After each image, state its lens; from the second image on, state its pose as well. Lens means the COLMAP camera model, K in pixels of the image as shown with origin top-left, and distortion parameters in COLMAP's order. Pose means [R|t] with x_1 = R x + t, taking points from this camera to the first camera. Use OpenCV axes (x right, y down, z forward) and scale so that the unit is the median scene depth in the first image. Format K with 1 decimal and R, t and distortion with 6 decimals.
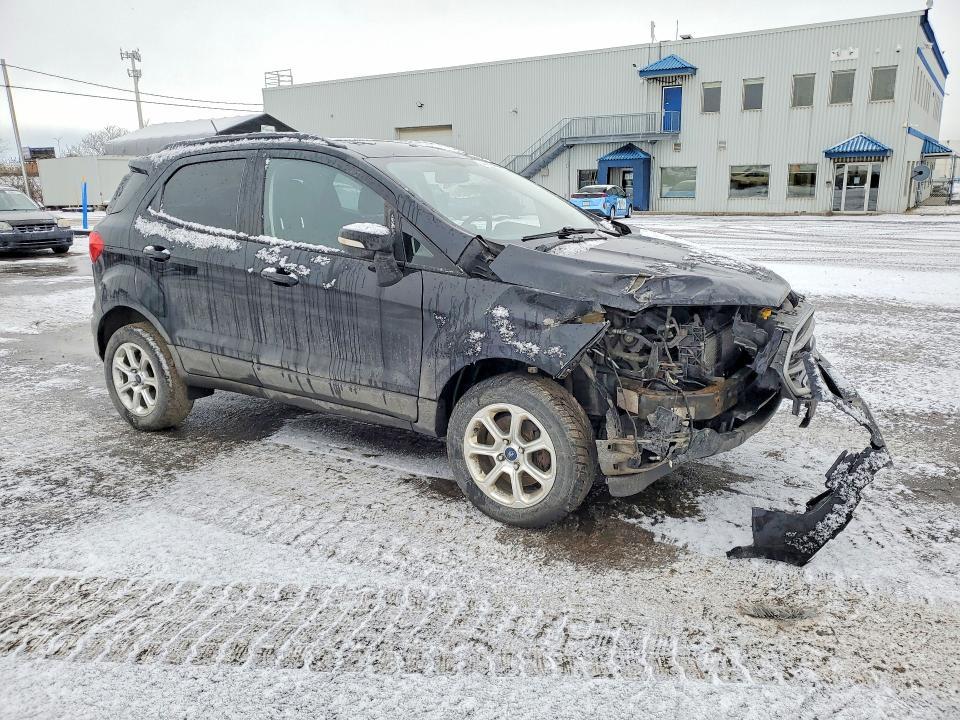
lens RADIAL K [[735.0, 0, 480.0], [0, 735.0, 360.0], [0, 0, 1]] dist [0.004378, 0.001707]
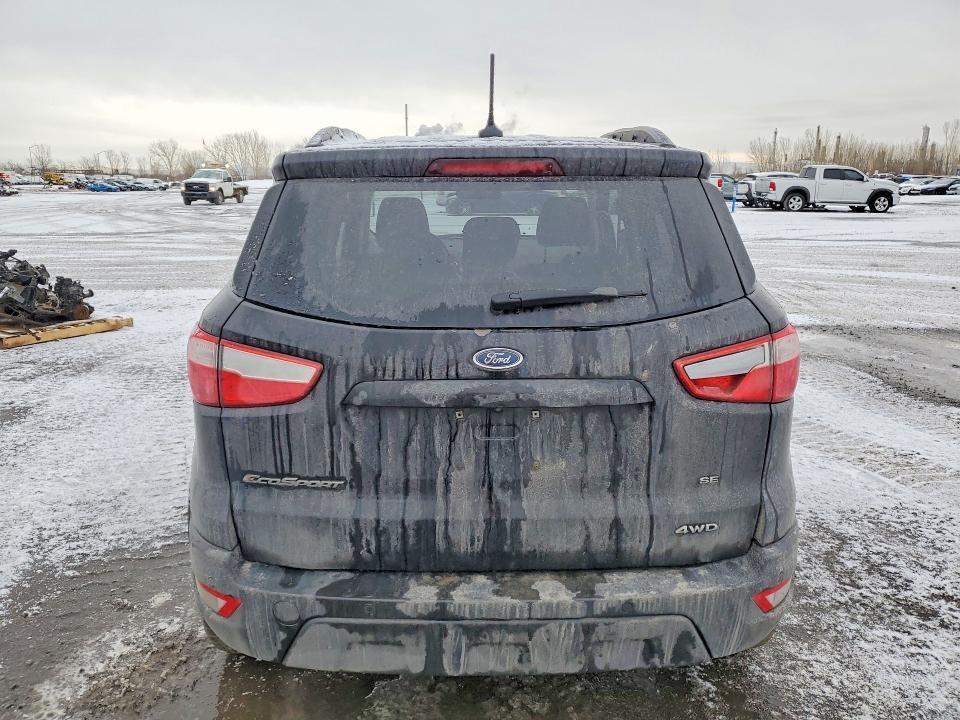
lens RADIAL K [[770.3, 0, 480.0], [0, 770.3, 360.0], [0, 0, 1]] dist [0.001888, 0.033587]
pose [[-0.562141, -0.188229, 0.805337, -0.953884], [0.191046, 0.917866, 0.347884, -0.417883], [-0.804673, 0.349416, -0.480010, 1.656427]]
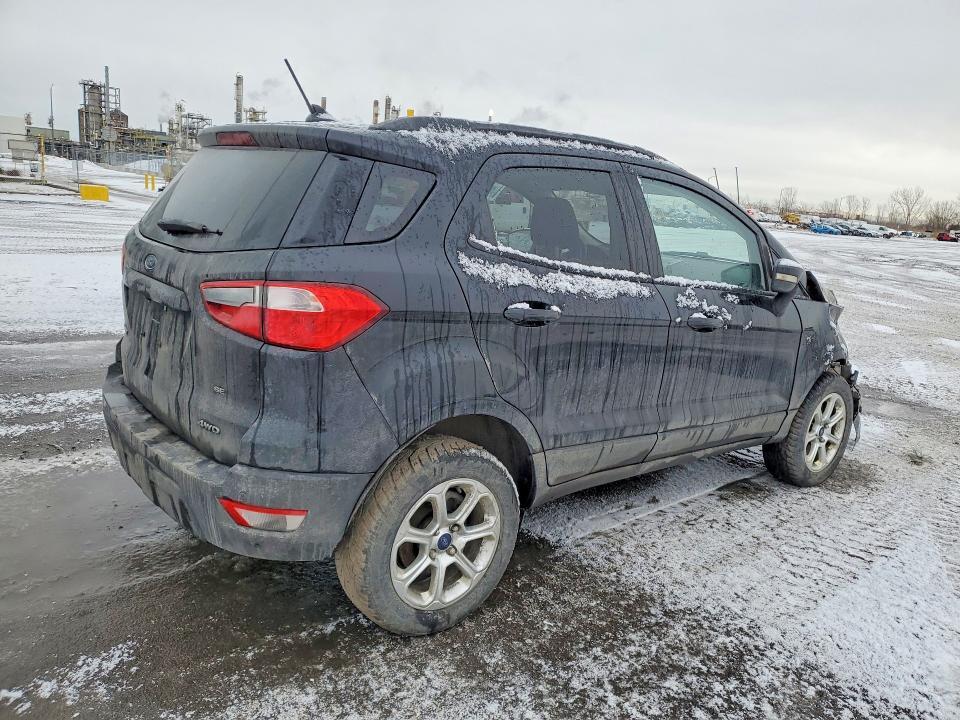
lens RADIAL K [[770.3, 0, 480.0], [0, 770.3, 360.0], [0, 0, 1]] dist [0.001888, 0.033587]
pose [[0.310550, -0.175510, 0.934214, -1.155156], [0.134410, 0.981039, 0.139626, -0.221719], [-0.941006, 0.082207, 0.328252, 0.913094]]
